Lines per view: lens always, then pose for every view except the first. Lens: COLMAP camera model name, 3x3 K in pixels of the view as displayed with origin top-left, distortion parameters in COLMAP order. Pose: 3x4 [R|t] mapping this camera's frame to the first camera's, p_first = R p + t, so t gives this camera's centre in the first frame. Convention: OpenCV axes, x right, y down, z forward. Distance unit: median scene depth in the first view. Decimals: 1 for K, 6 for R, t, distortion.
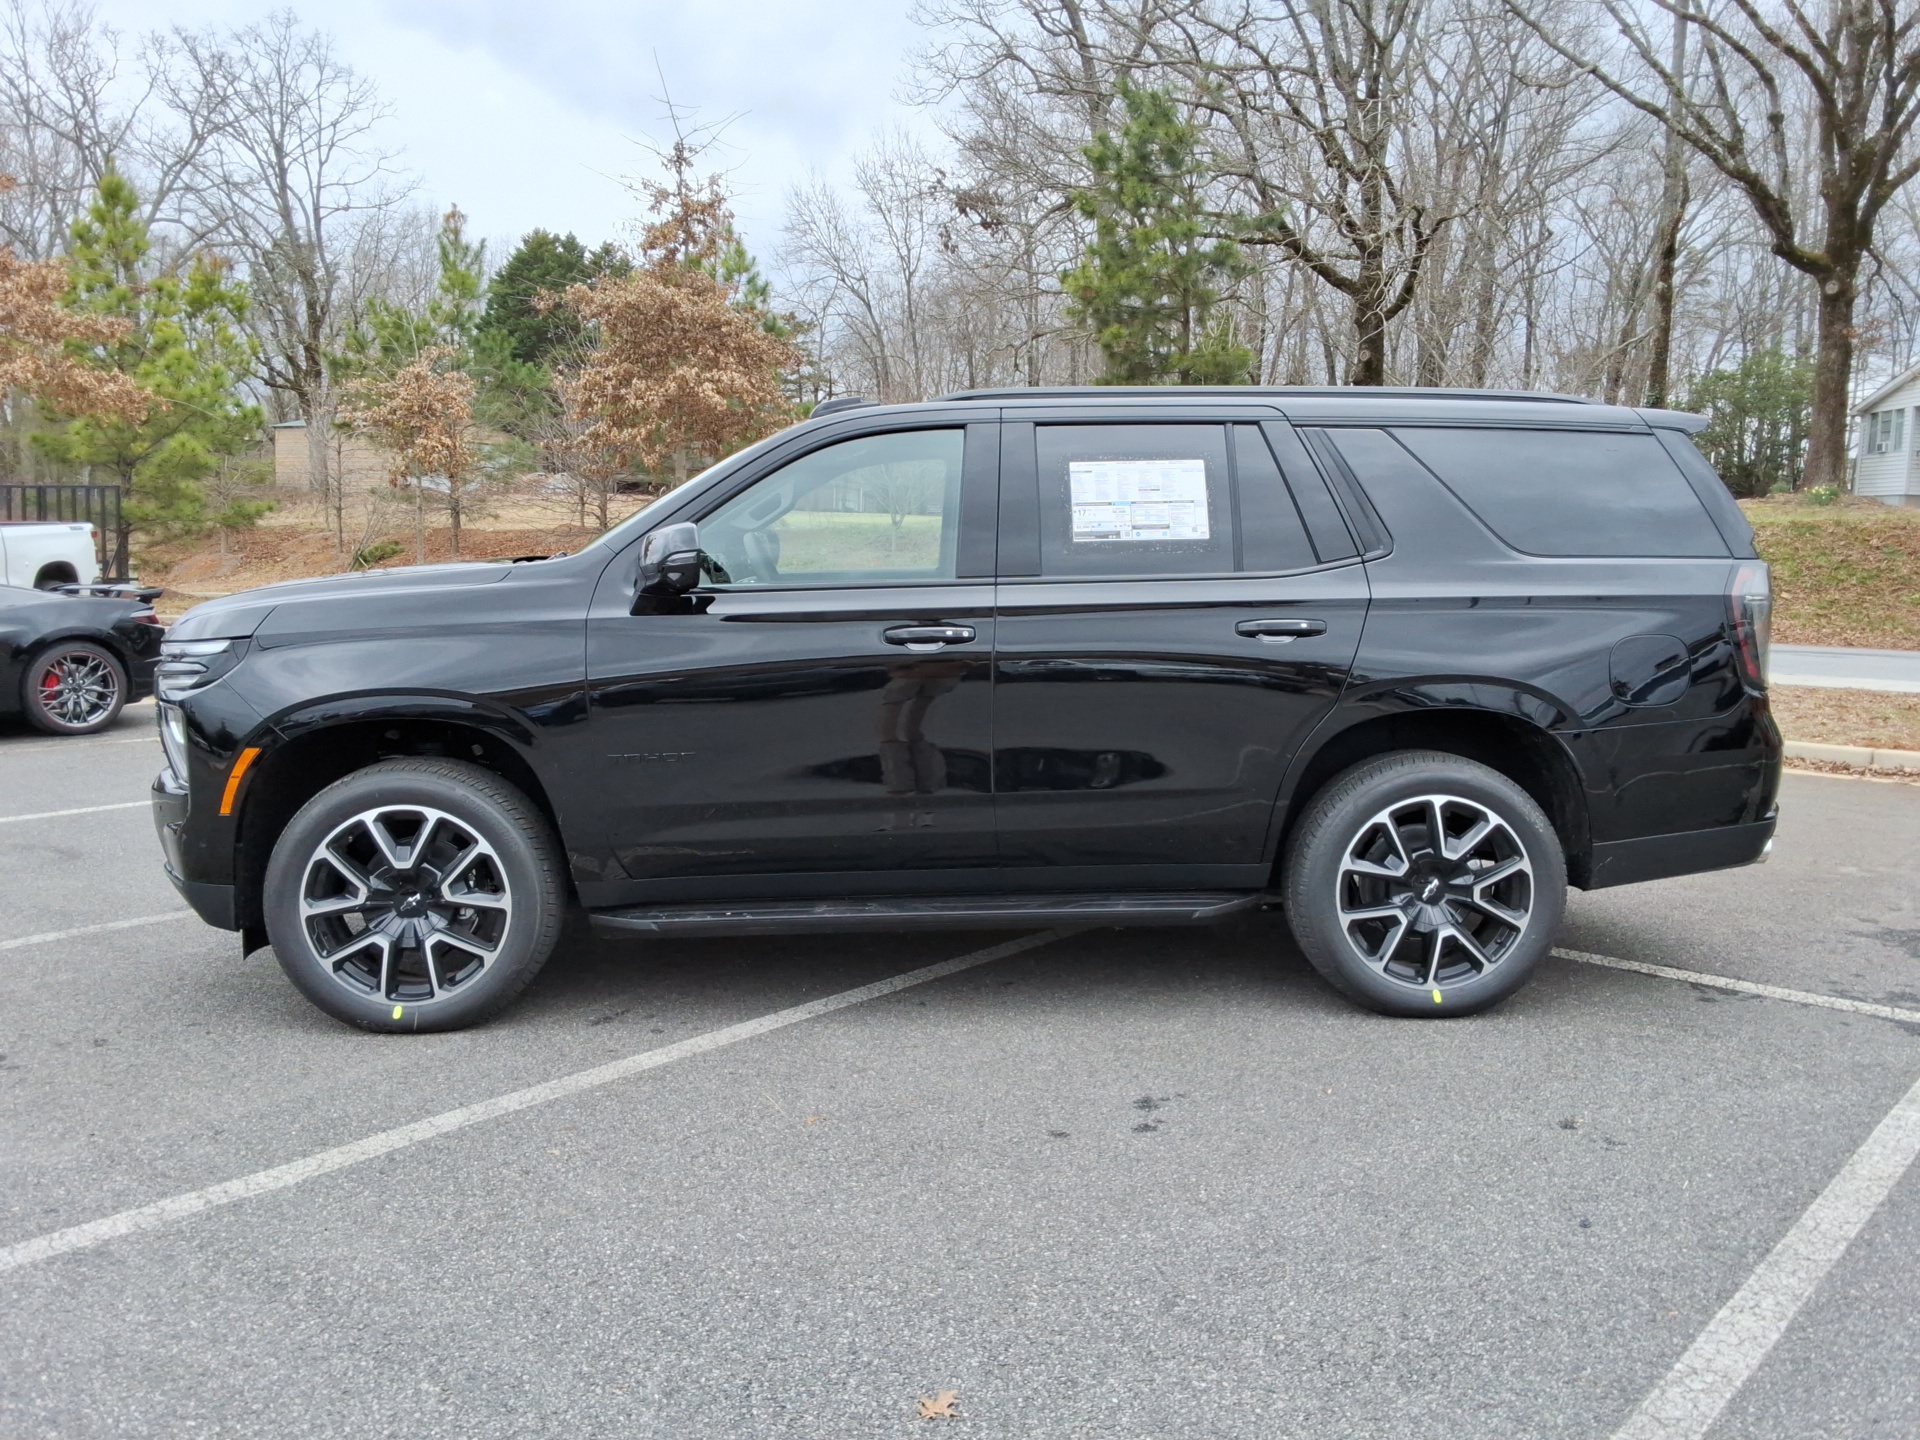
lens RADIAL K [[1539.2, 0, 975.7], [0, 1539.2, 700.0], [0, 0, 1]] dist [0.111222, -0.177464]
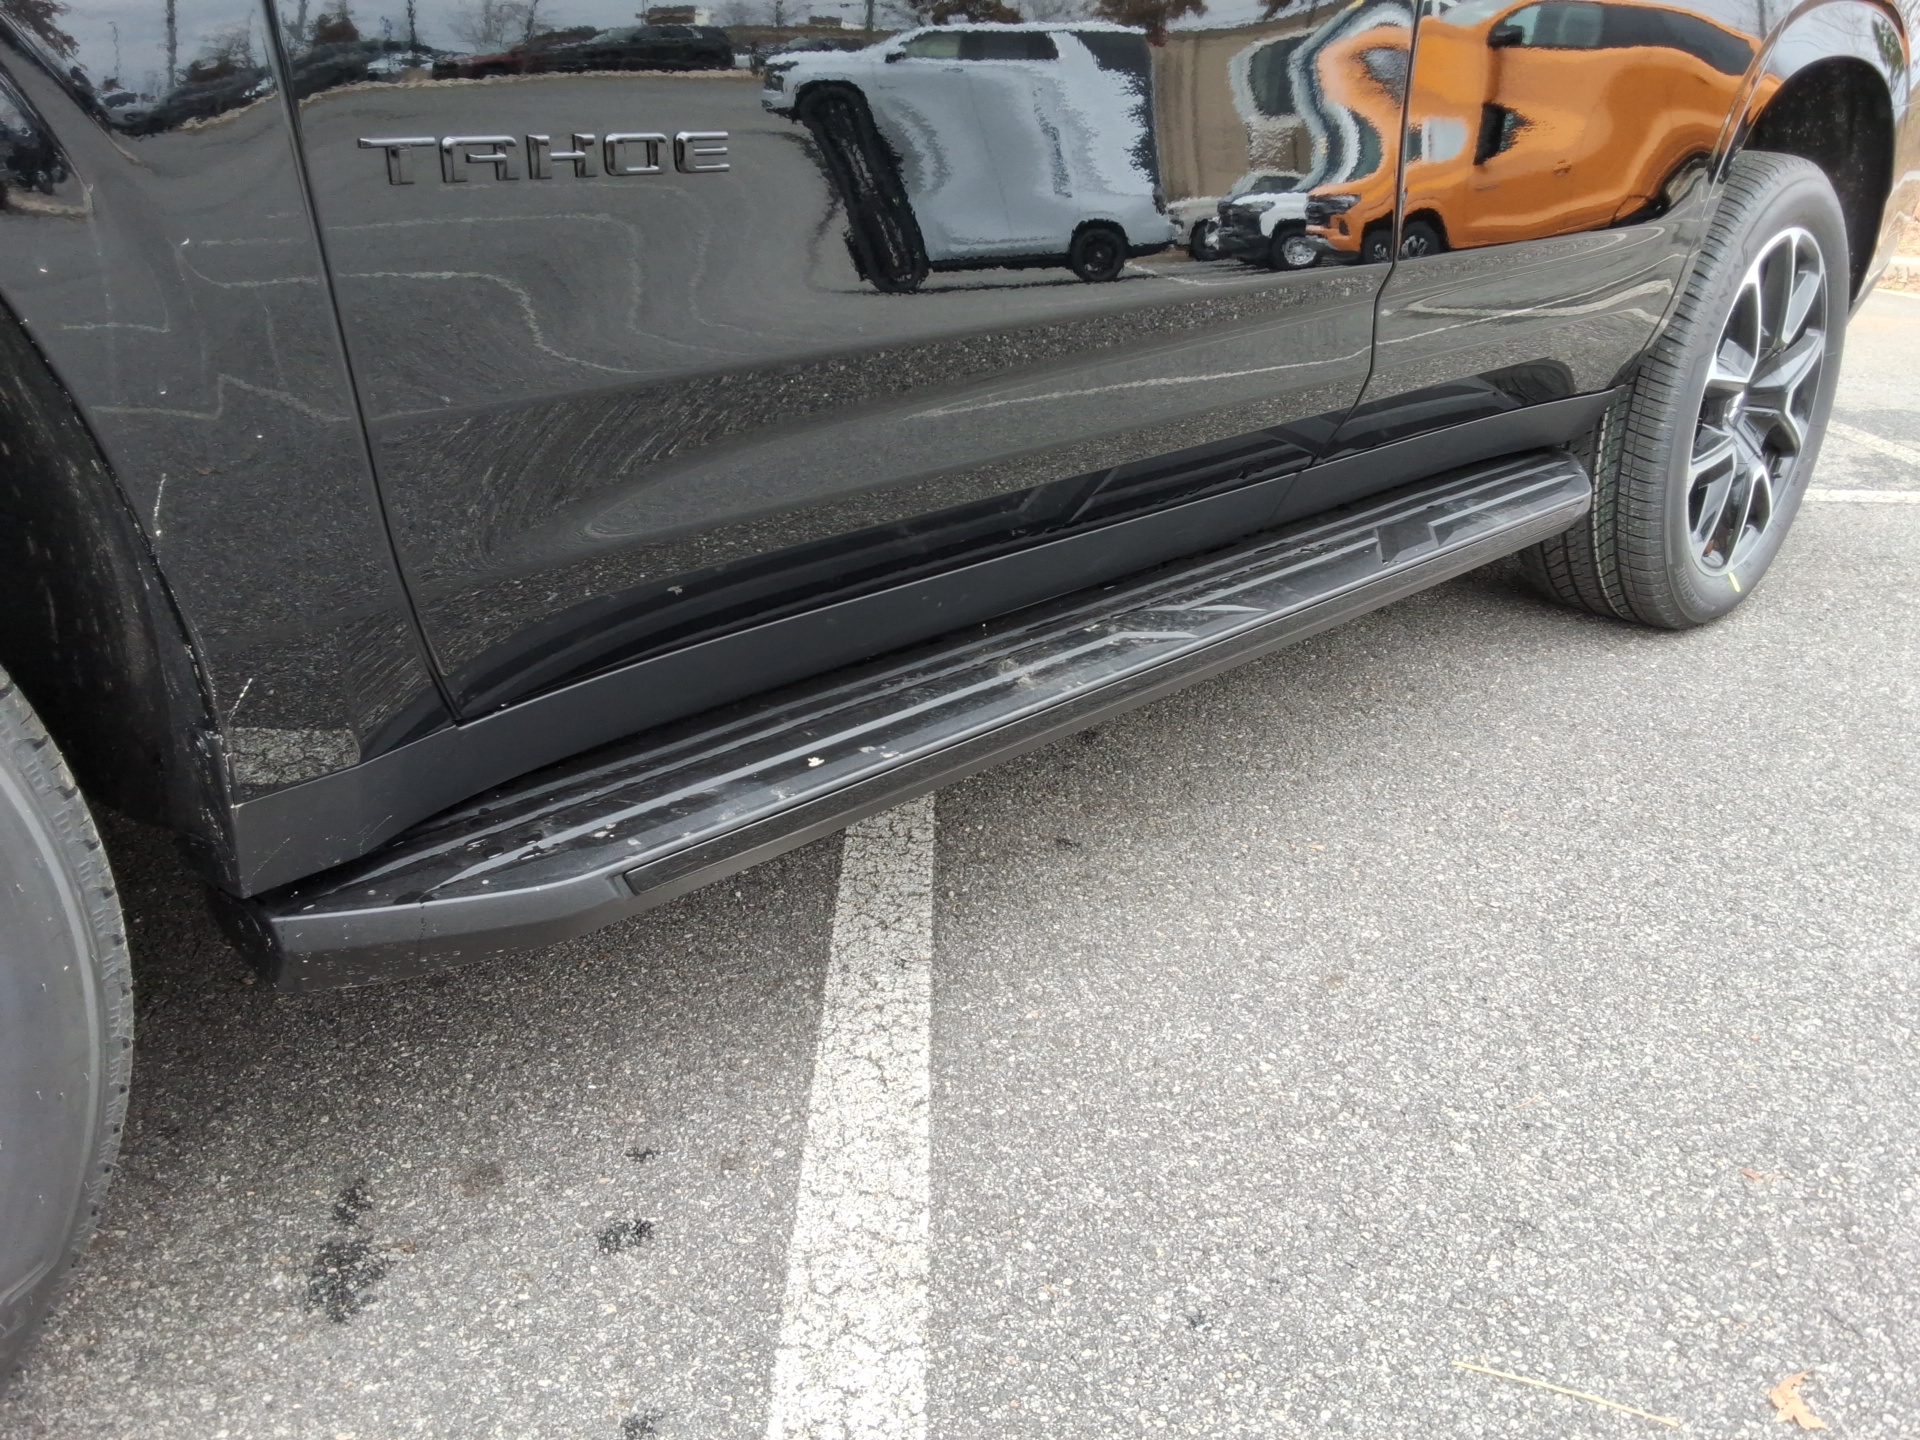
lens RADIAL K [[1538.1, 0, 966.3], [0, 1538.1, 705.4], [0, 0, 1]] dist [0.102371, -0.163575]
pose [[0.732952, -0.231206, 0.639786, -0.308345], [0.044273, 0.954691, 0.294287, 0.047112], [-0.678839, -0.187373, 0.709978, 0.769667]]
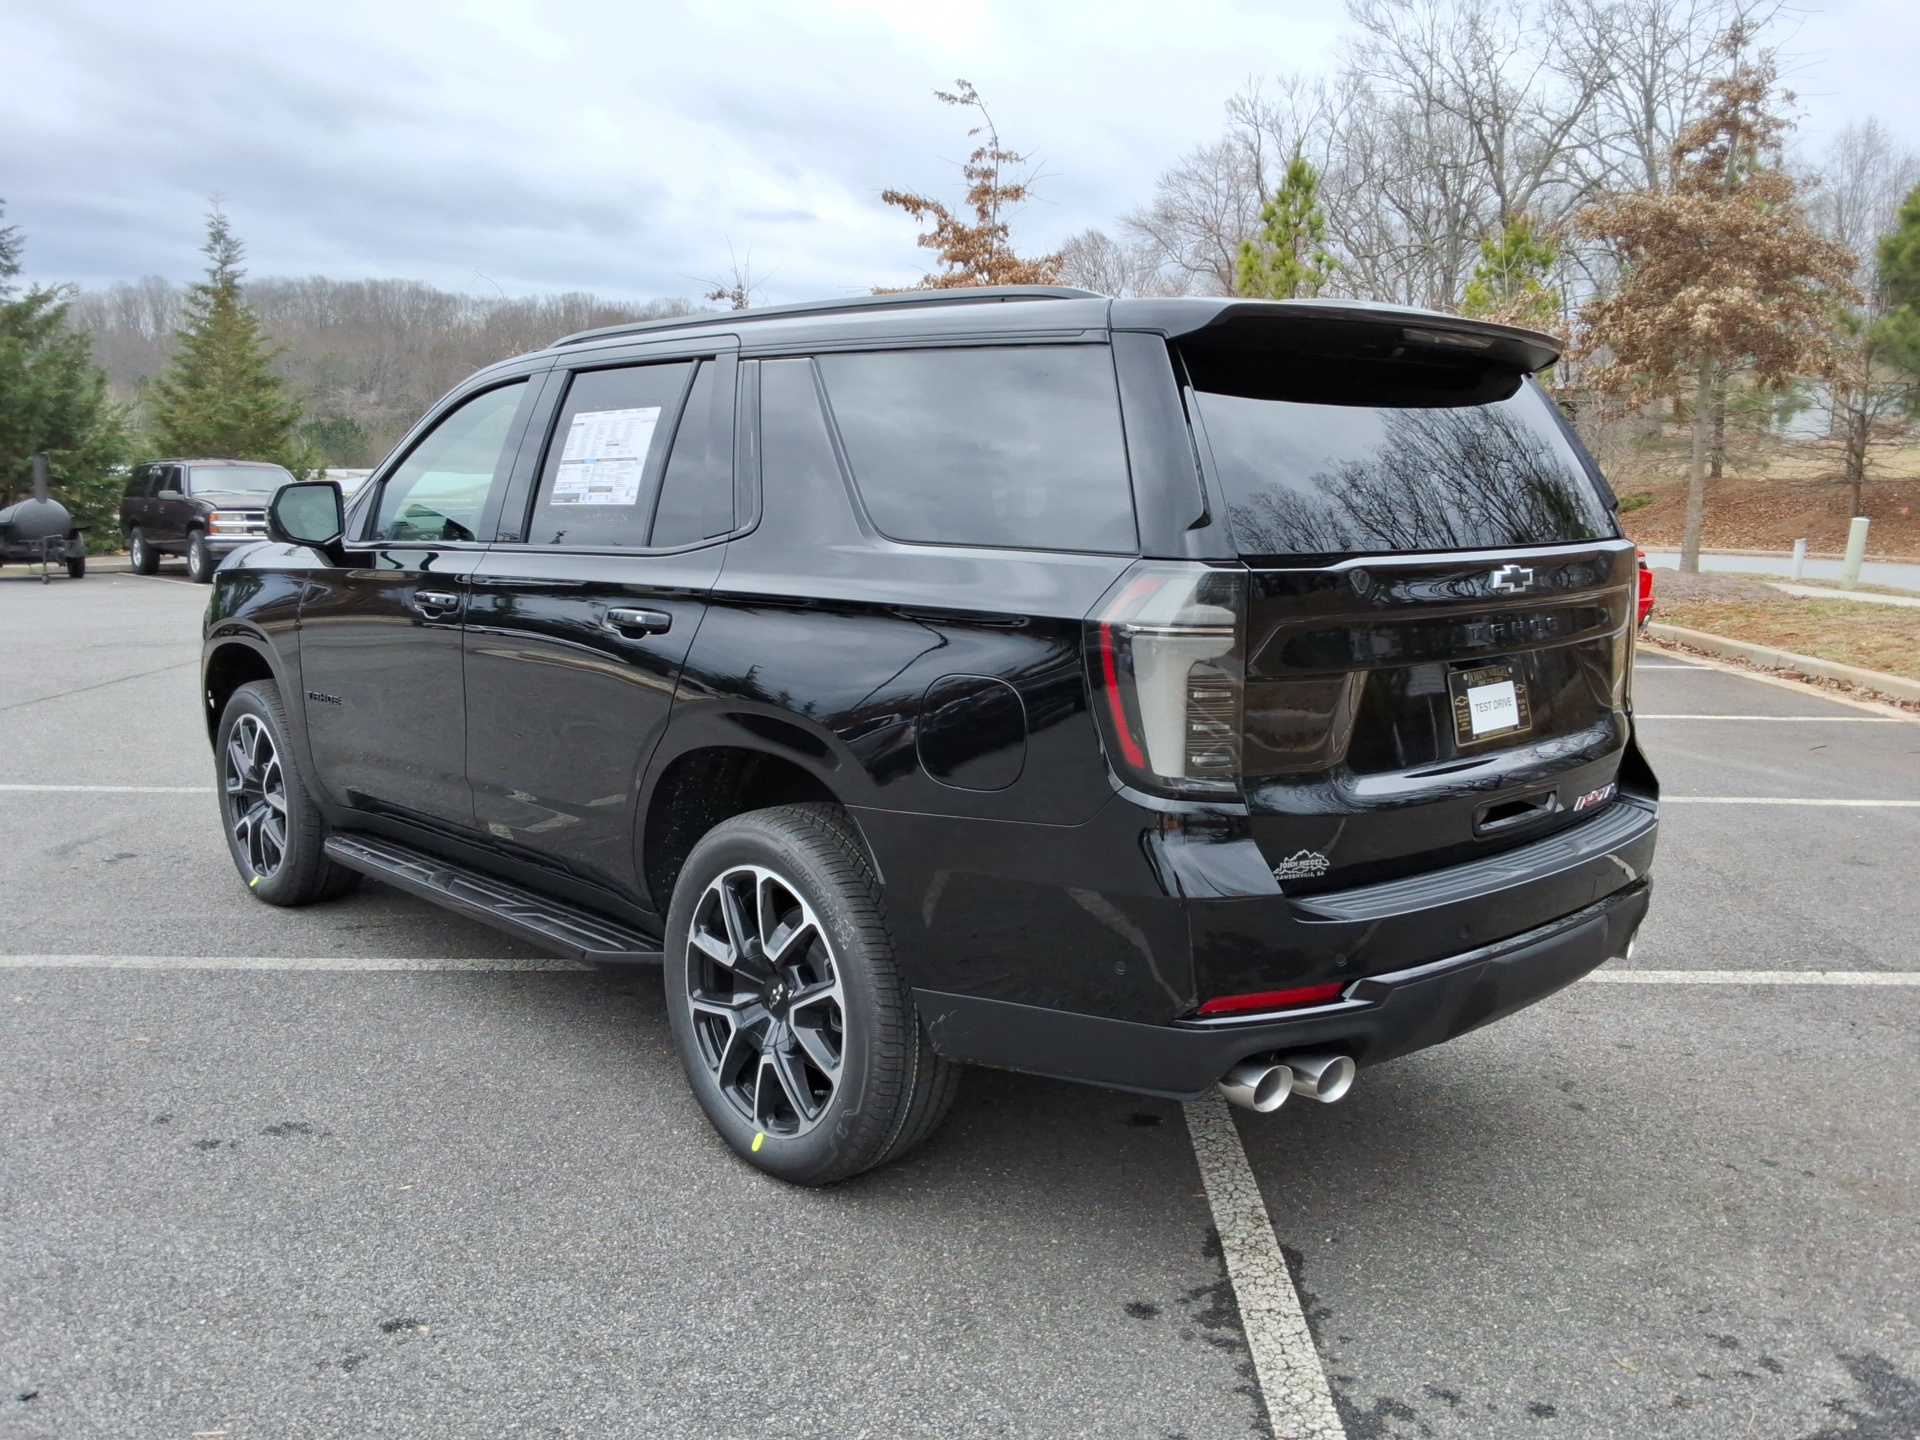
lens RADIAL K [[1539.8, 0, 976.0], [0, 1539.8, 694.4], [0, 0, 1]] dist [0.108821, -0.173799]
pose [[0.648969, 0.103630, -0.753724, 0.888193], [-0.082341, 0.994428, 0.065827, -0.073049], [0.756346, 0.019343, 0.653886, 0.601752]]
